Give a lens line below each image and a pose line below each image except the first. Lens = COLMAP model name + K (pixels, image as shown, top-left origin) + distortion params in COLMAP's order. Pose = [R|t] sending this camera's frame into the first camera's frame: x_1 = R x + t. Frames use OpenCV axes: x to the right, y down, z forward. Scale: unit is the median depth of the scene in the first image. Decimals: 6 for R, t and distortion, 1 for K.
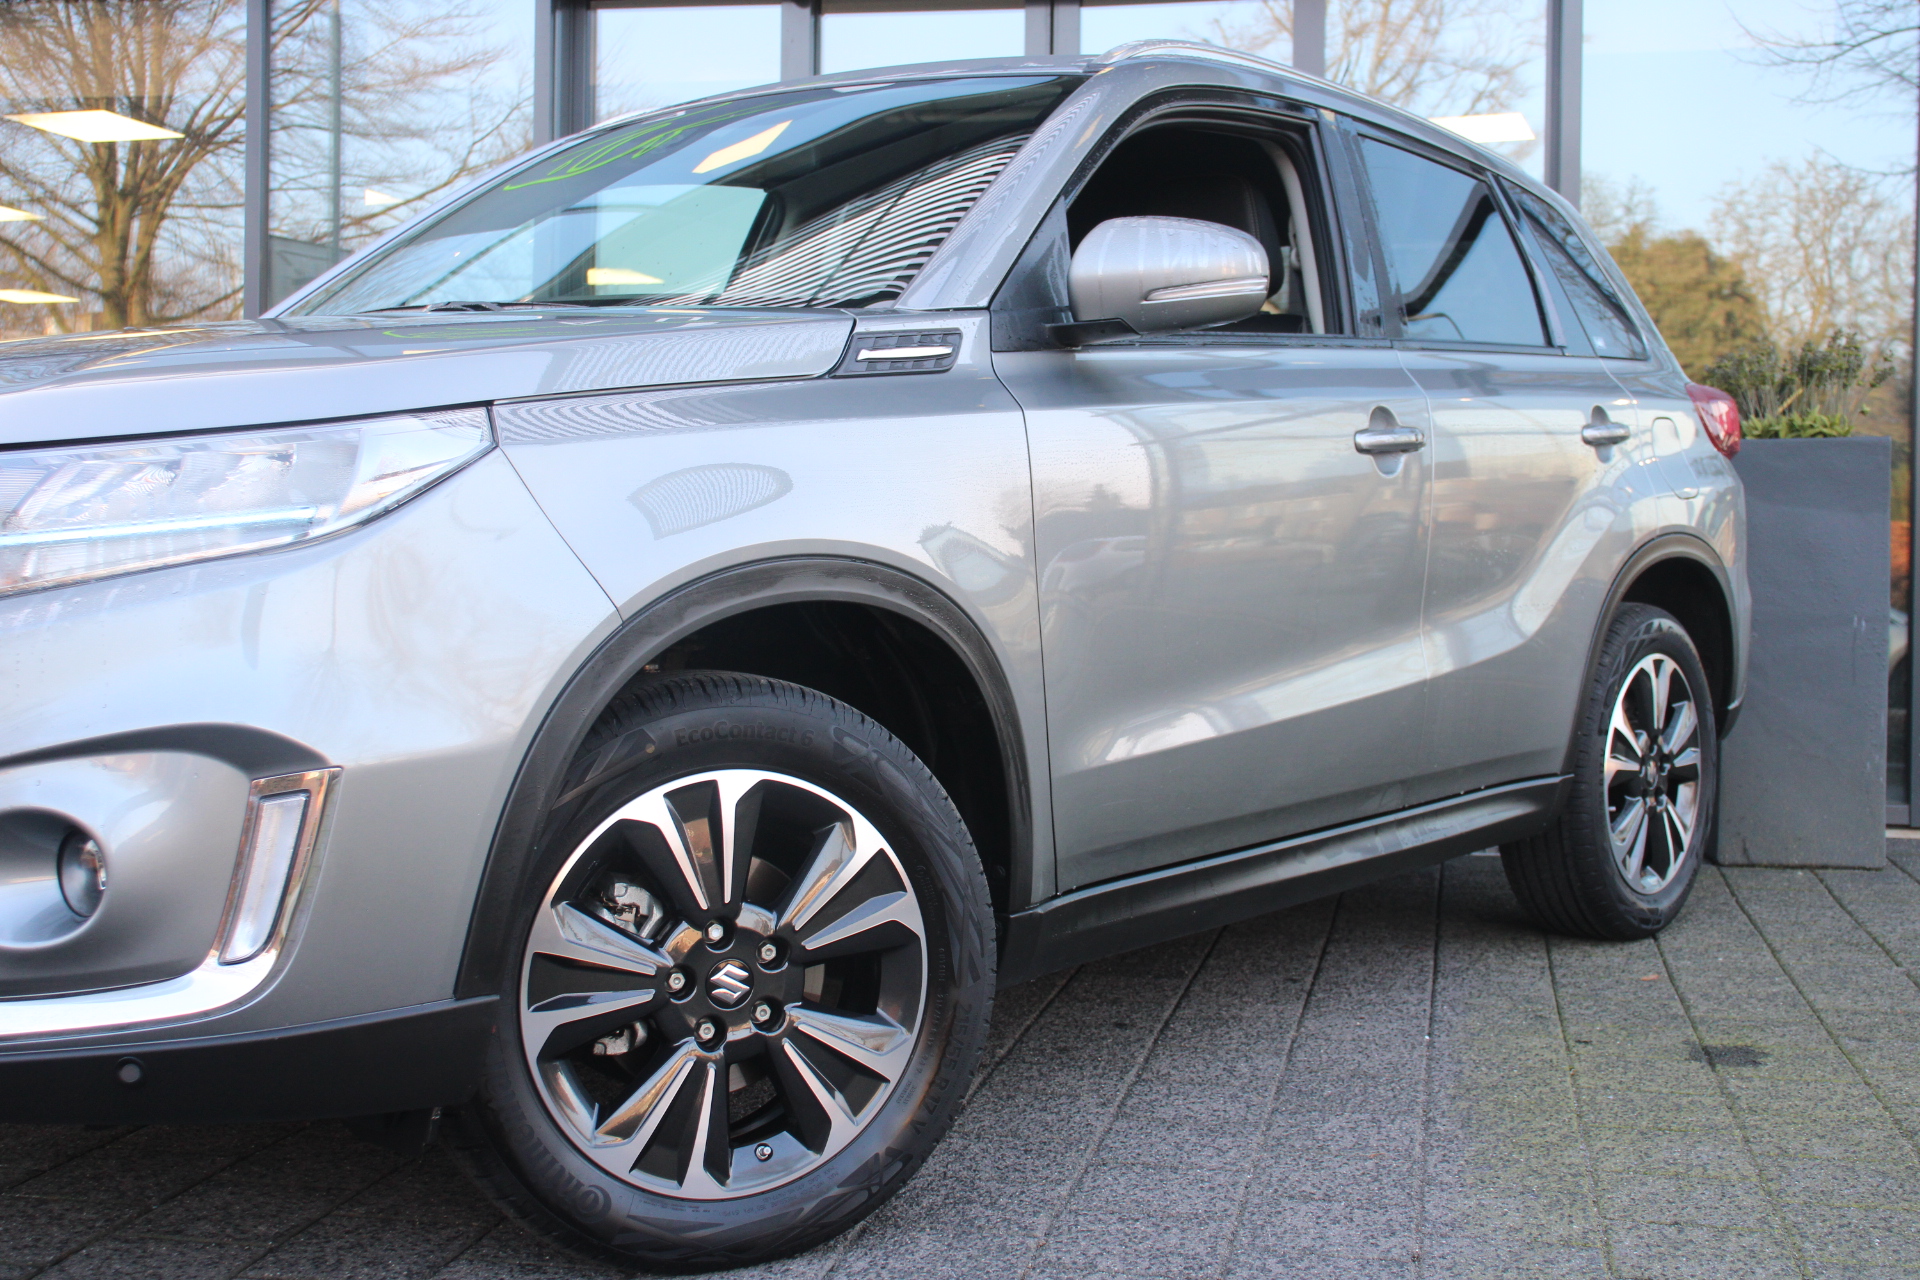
lens RADIAL K [[2287.5, 0, 959.8], [0, 2287.5, 597.3], [0, 0, 1]] dist [0.016535, 0.055107]
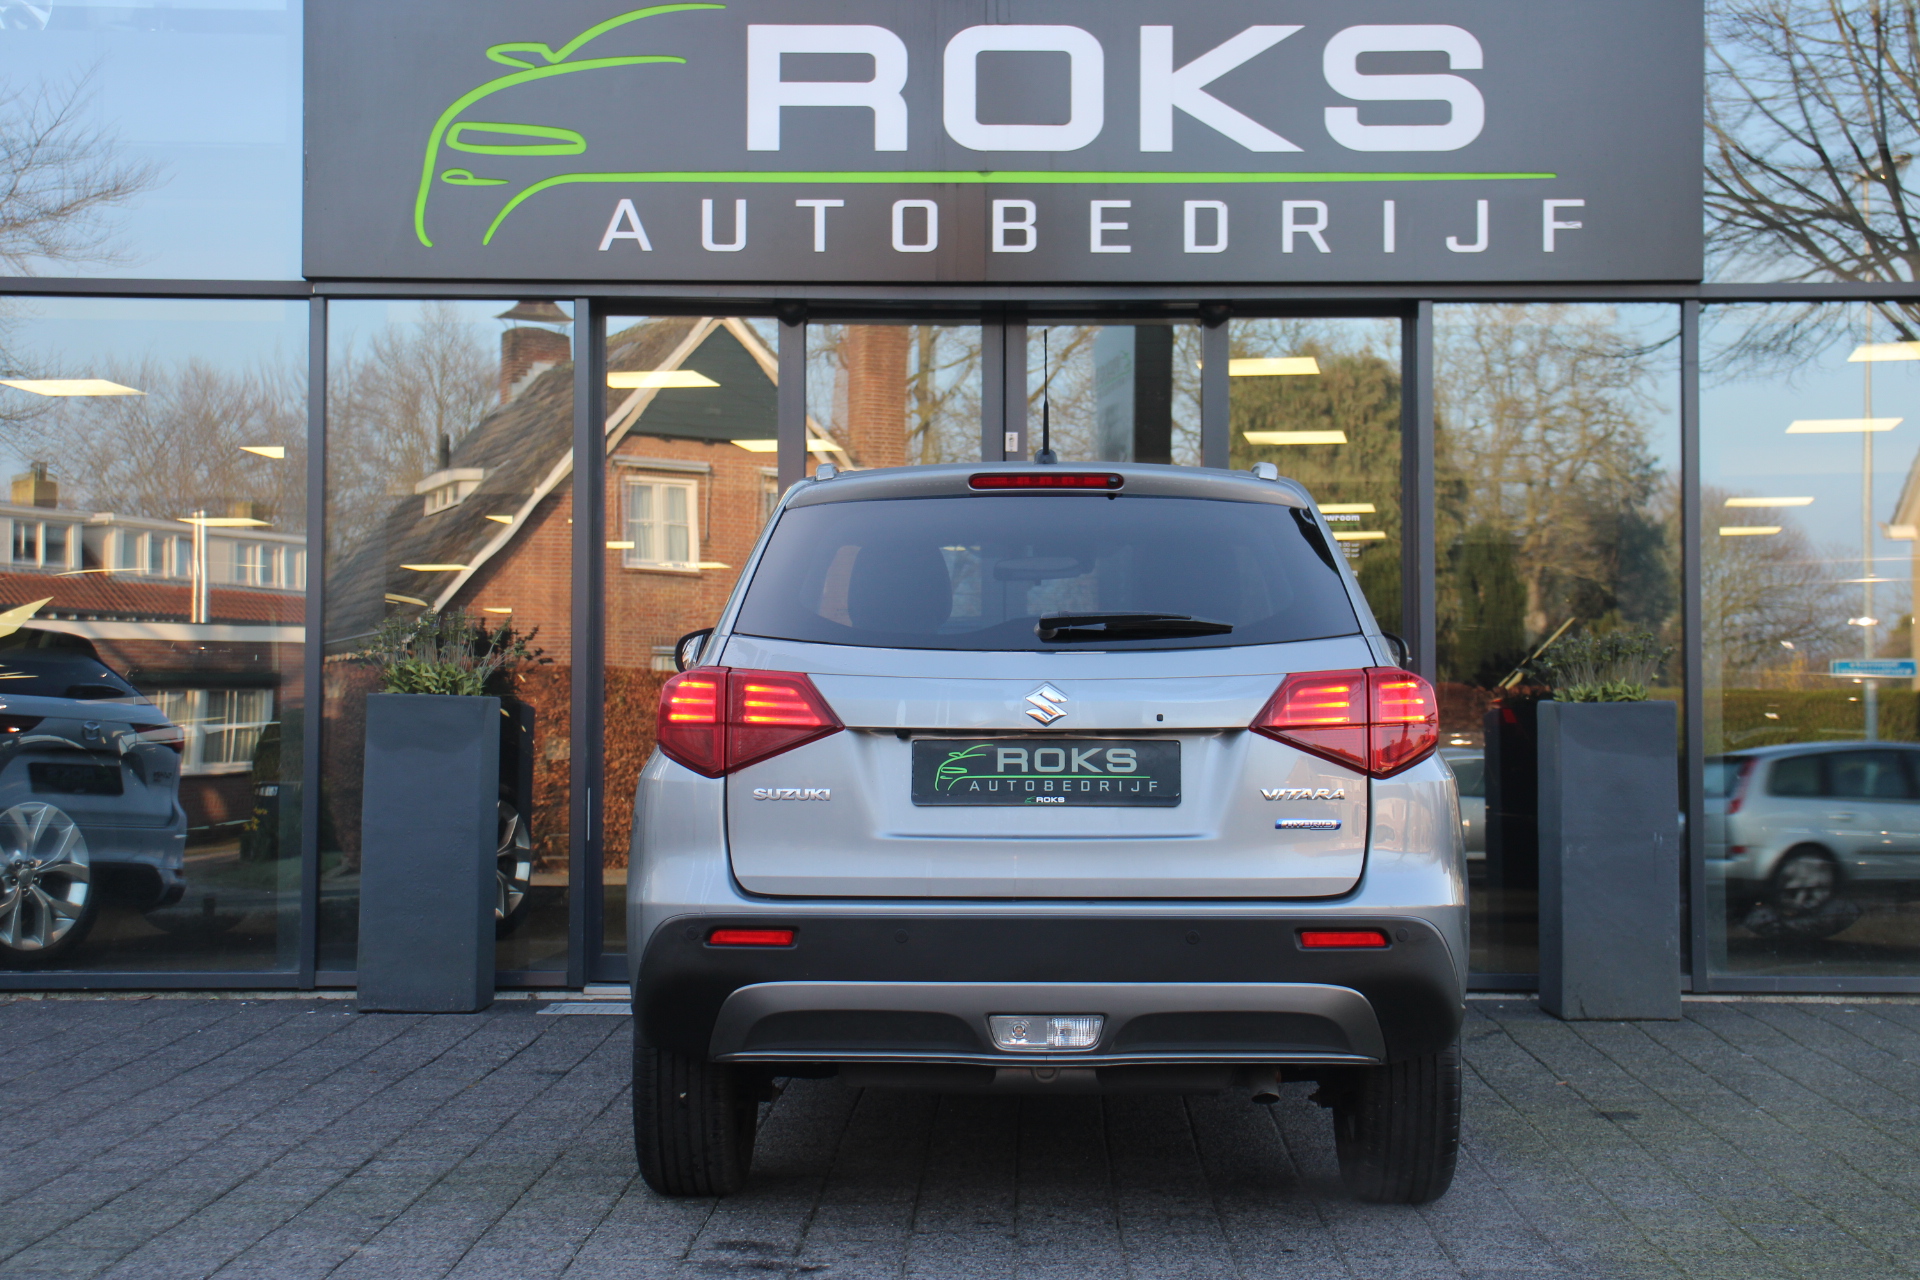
lens RADIAL K [[3168.7, 0, 960.0], [0, 3168.7, 640.0], [0, 0, 1]] dist [0.209064, 0.057754]
pose [[0.980719, -0.007029, 0.195296, -0.526444], [0.015322, 0.999042, -0.040988, -0.047379], [-0.194821, 0.043190, 0.979888, -1.076260]]
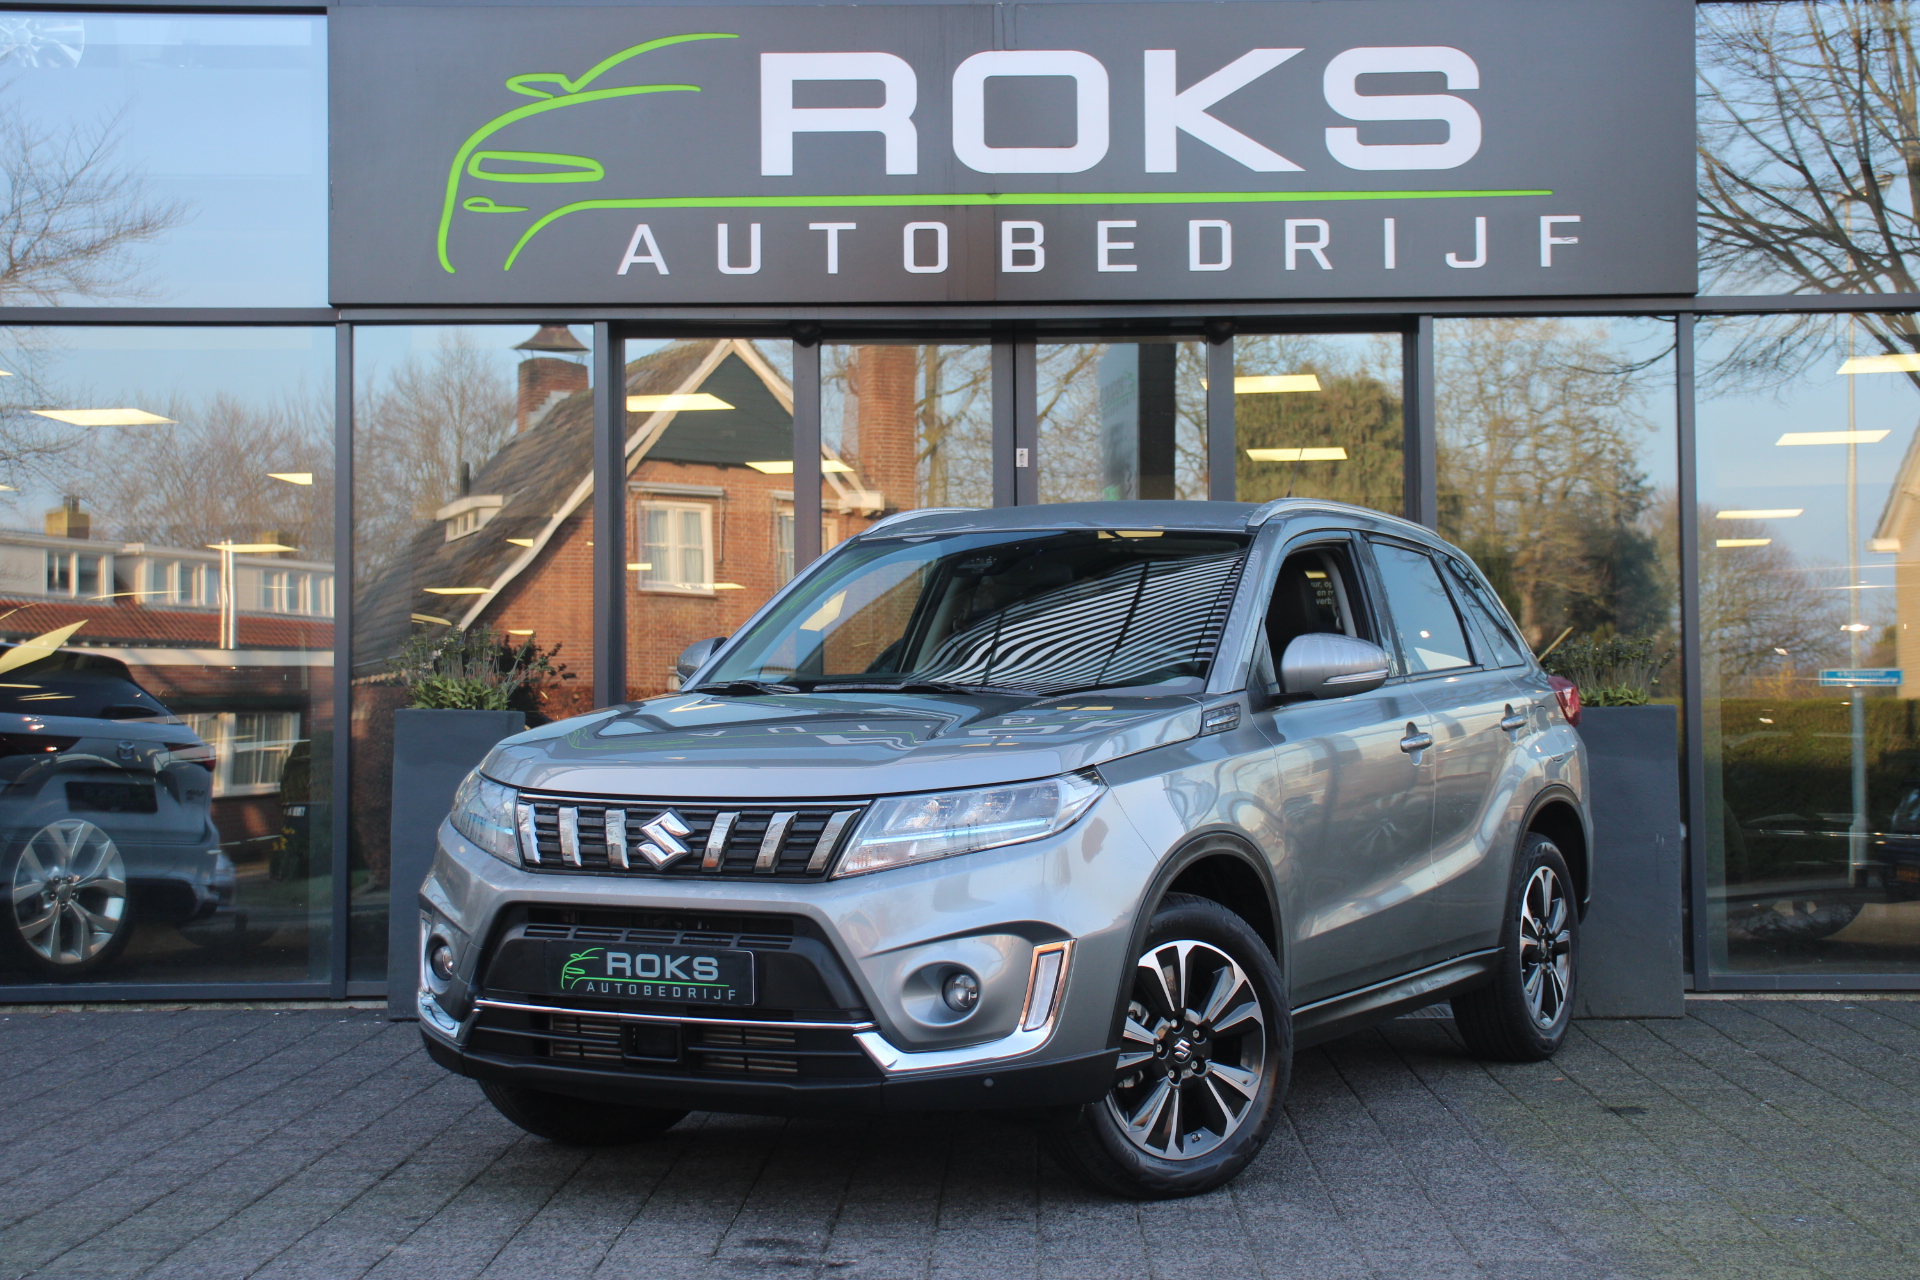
lens RADIAL K [[3088.1, 0, 952.8], [0, 3088.1, 640.1], [0, 0, 1]] dist [0.191605, 0.048038]
pose [[0.981494, -0.014992, 0.190907, -0.529891], [0.024461, 0.998579, -0.047344, -0.041227], [-0.189926, 0.051137, 0.980466, -1.063260]]
